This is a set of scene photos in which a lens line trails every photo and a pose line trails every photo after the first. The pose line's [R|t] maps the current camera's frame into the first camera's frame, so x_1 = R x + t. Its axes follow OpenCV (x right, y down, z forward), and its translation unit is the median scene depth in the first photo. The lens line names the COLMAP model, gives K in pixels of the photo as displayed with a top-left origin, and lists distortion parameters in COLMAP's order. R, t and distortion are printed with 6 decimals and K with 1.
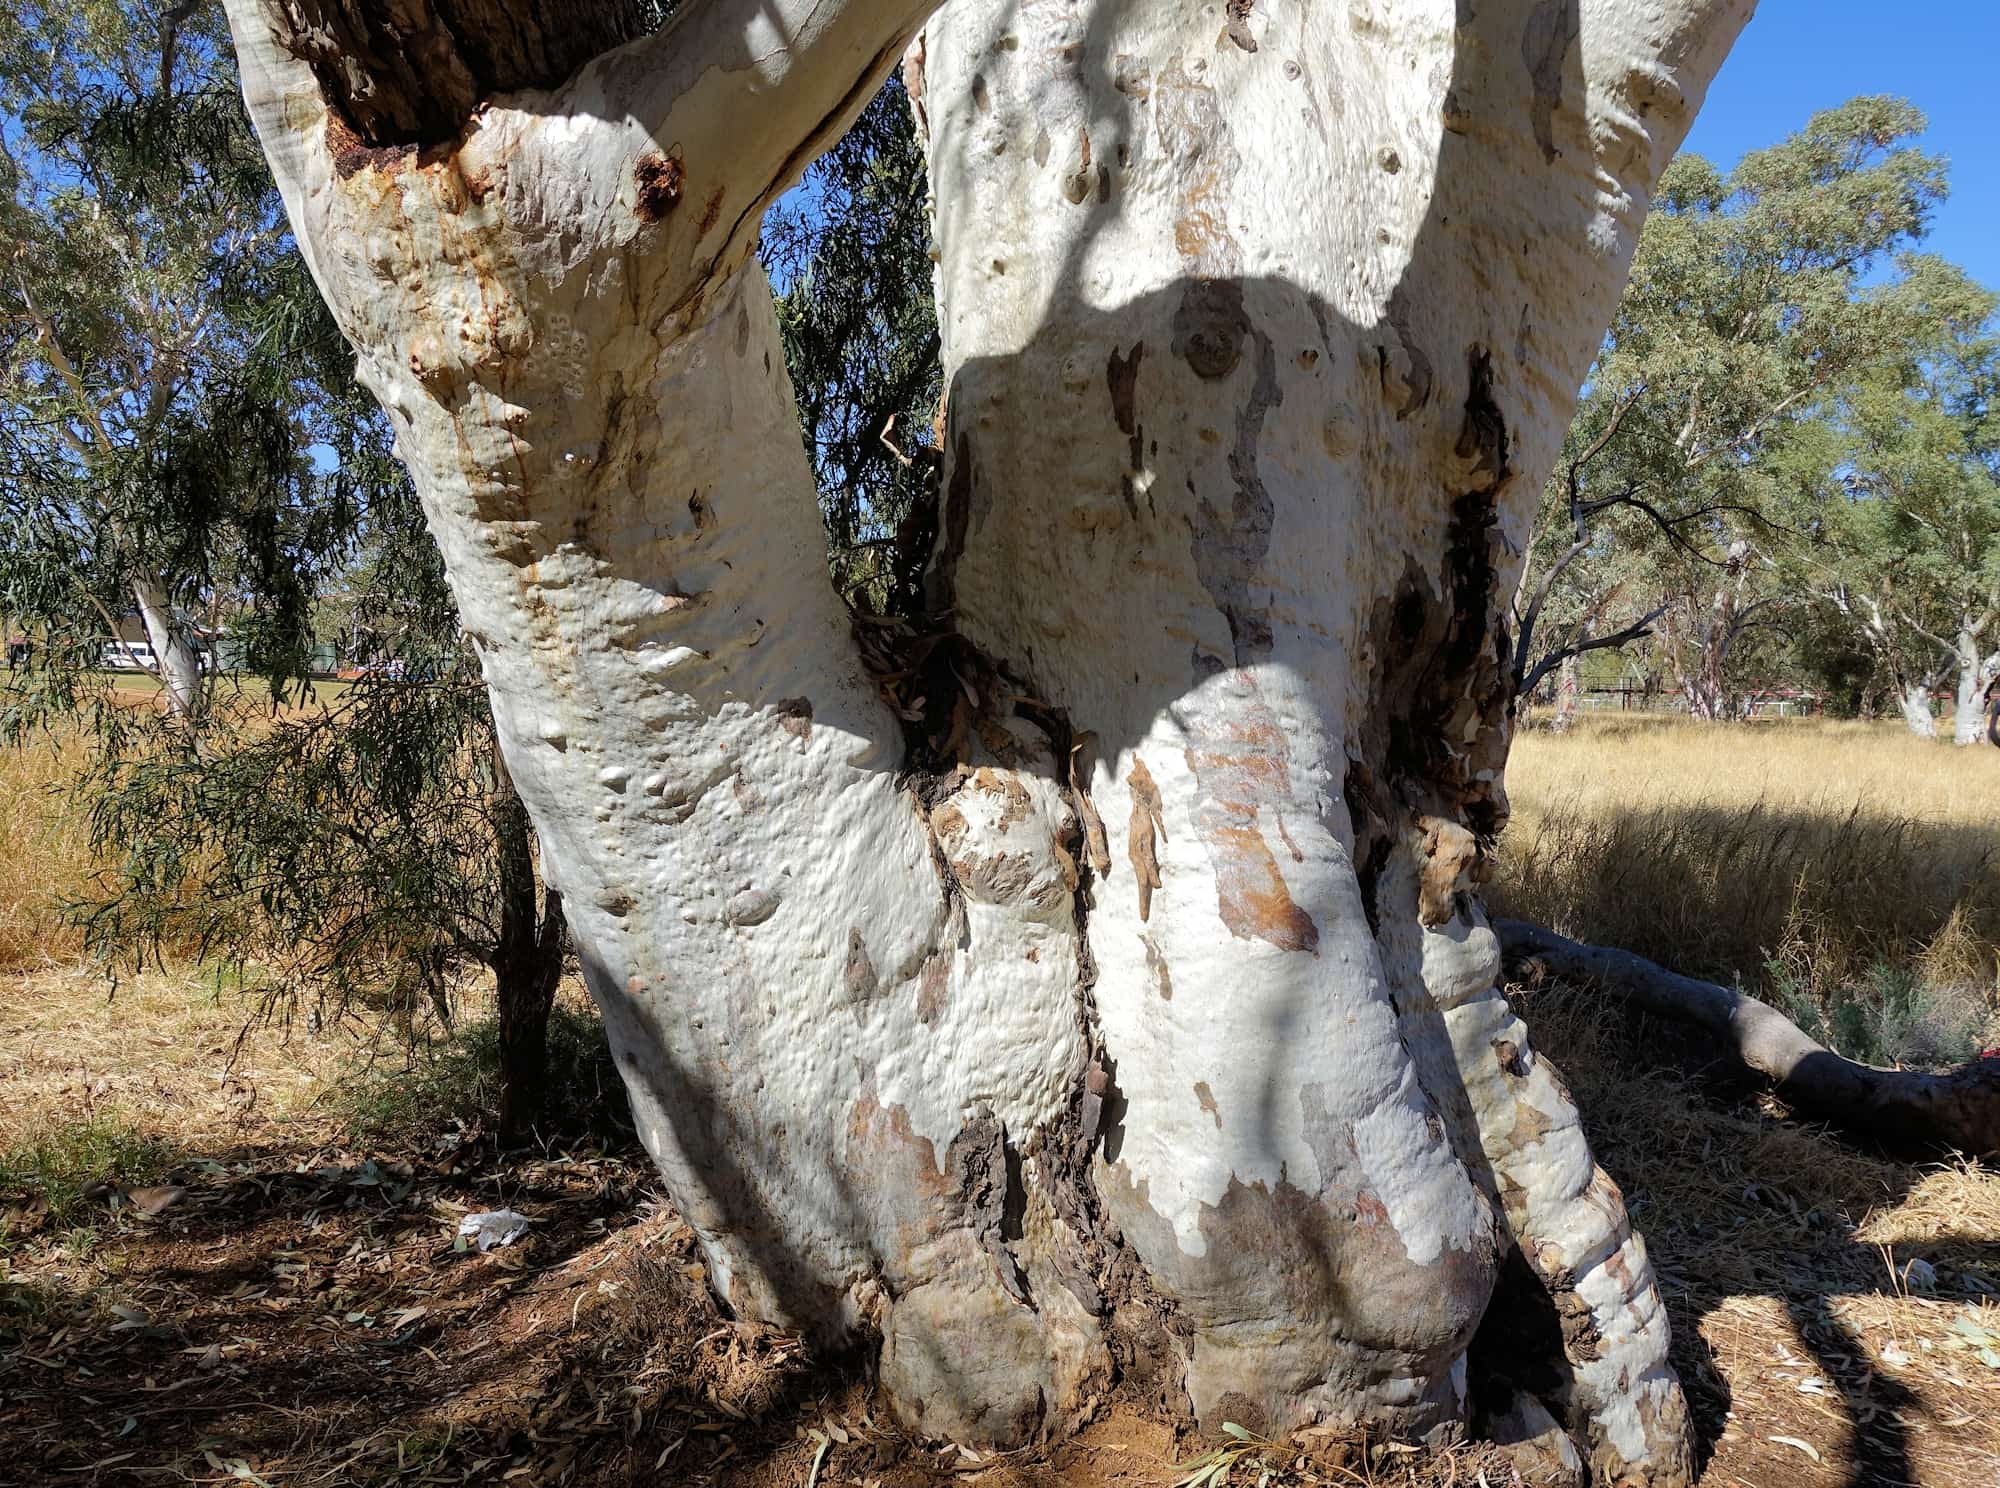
lens RADIAL K [[1753.0, 0, 874.0], [0, 1753.0, 742.2], [0, 0, 1]] dist [0.017160, -0.011375]
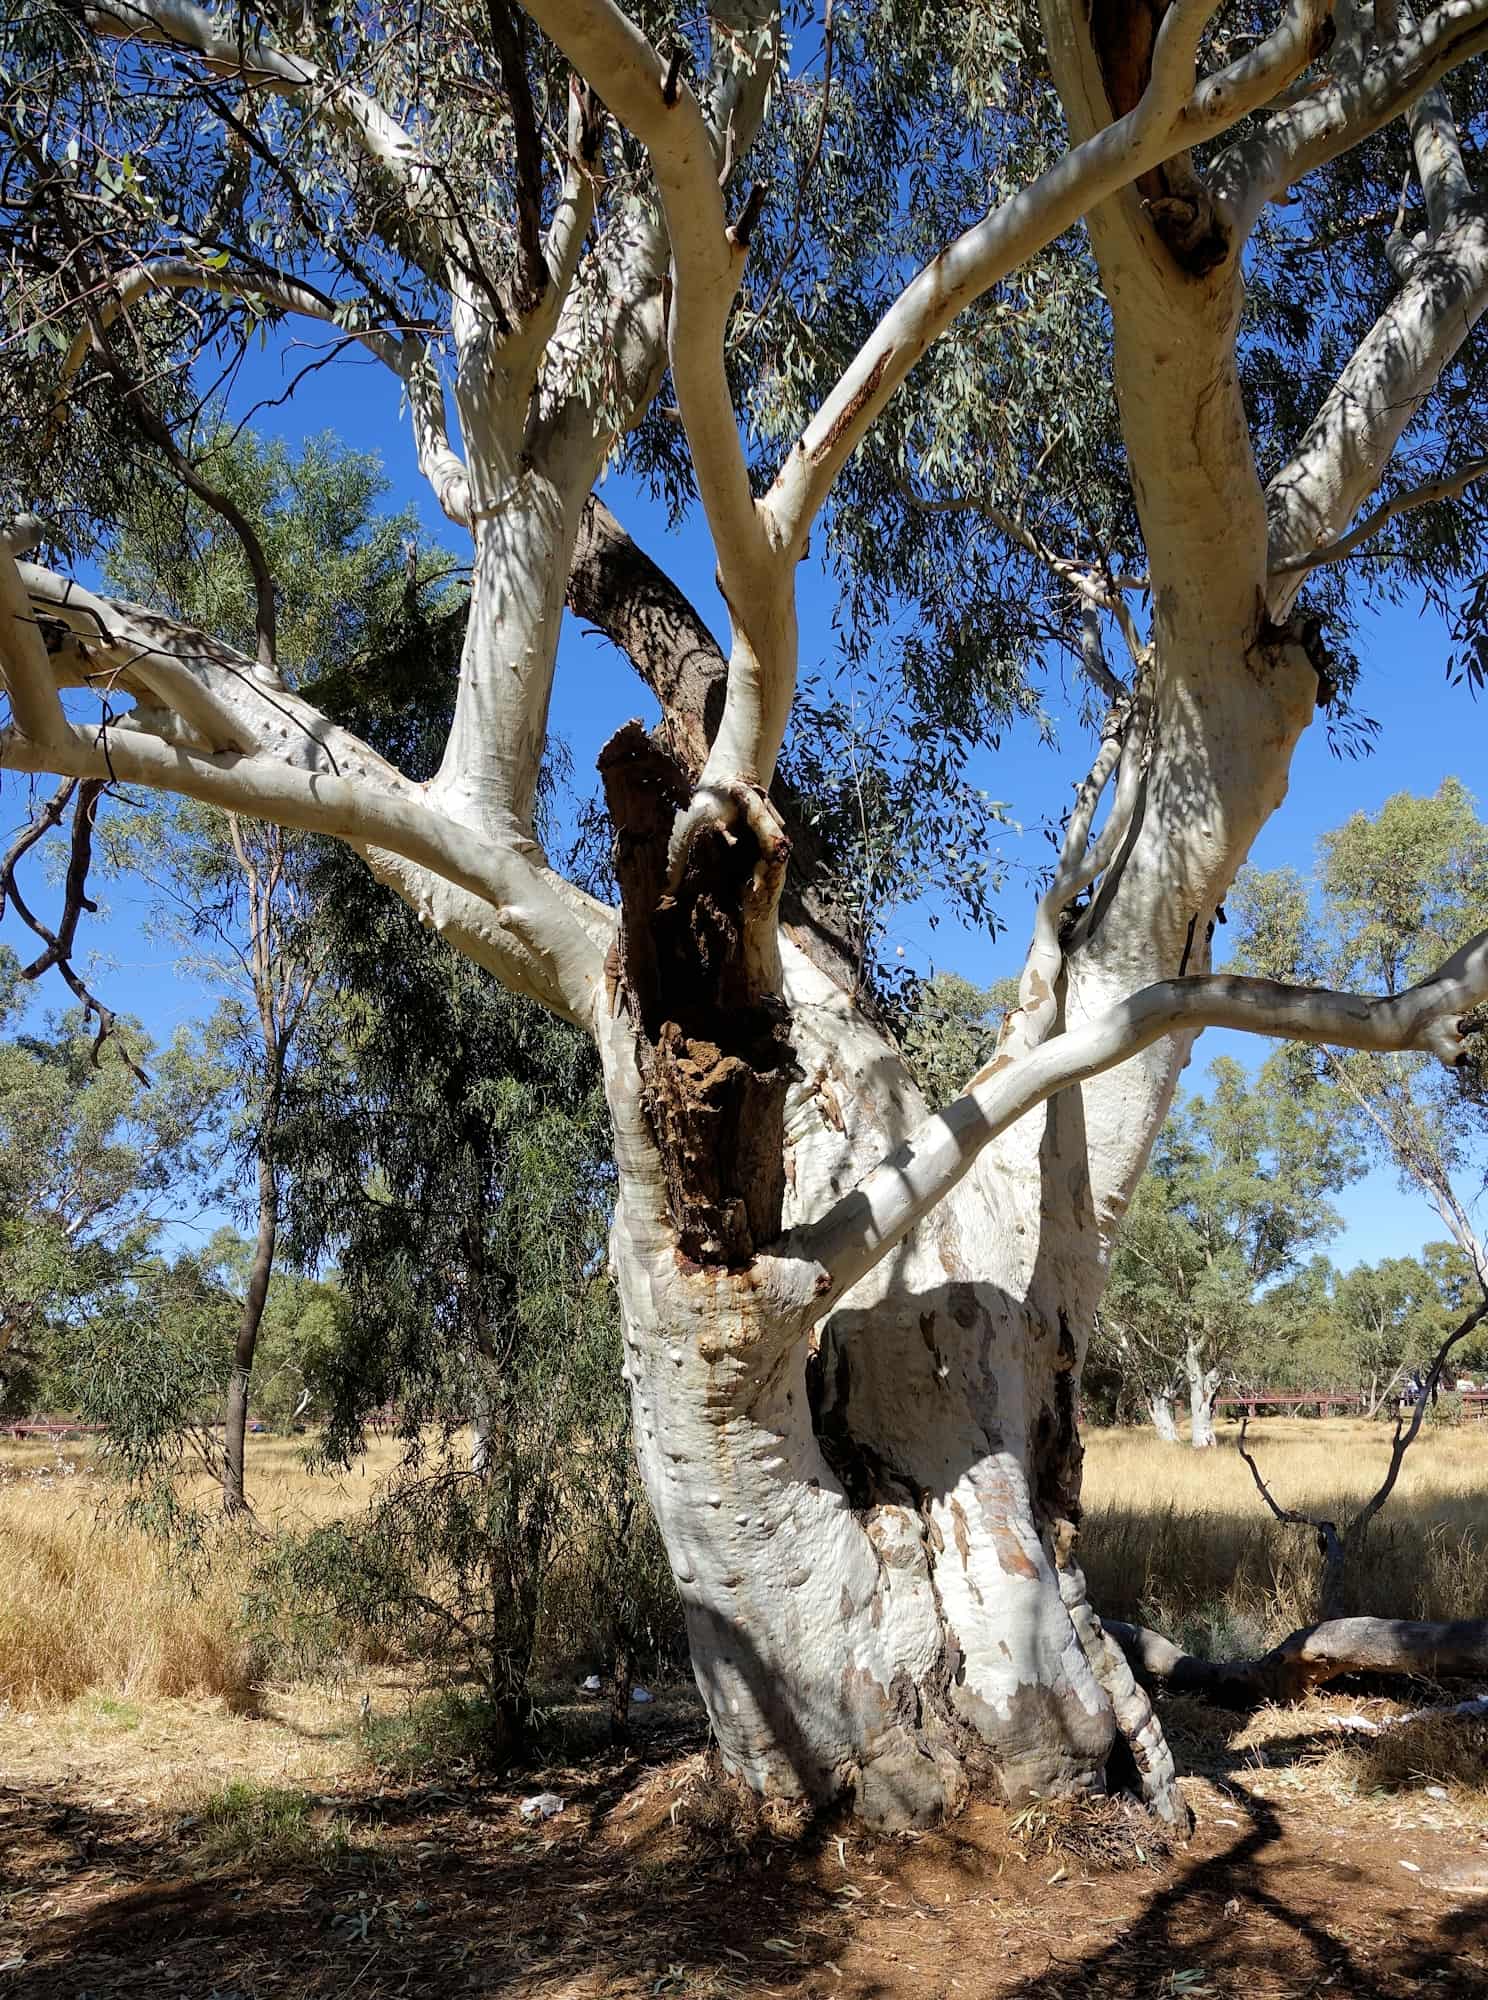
lens RADIAL K [[1753.0, 0, 744.0], [0, 1753.0, 1000.0], [0, 0, 1]] dist [0.017160, -0.011375]
pose [[0.950042, 0.032323, 0.310444, -0.838479], [0.050104, 0.965931, -0.253902, -0.049699], [-0.308074, 0.256772, 0.916056, -1.178029]]
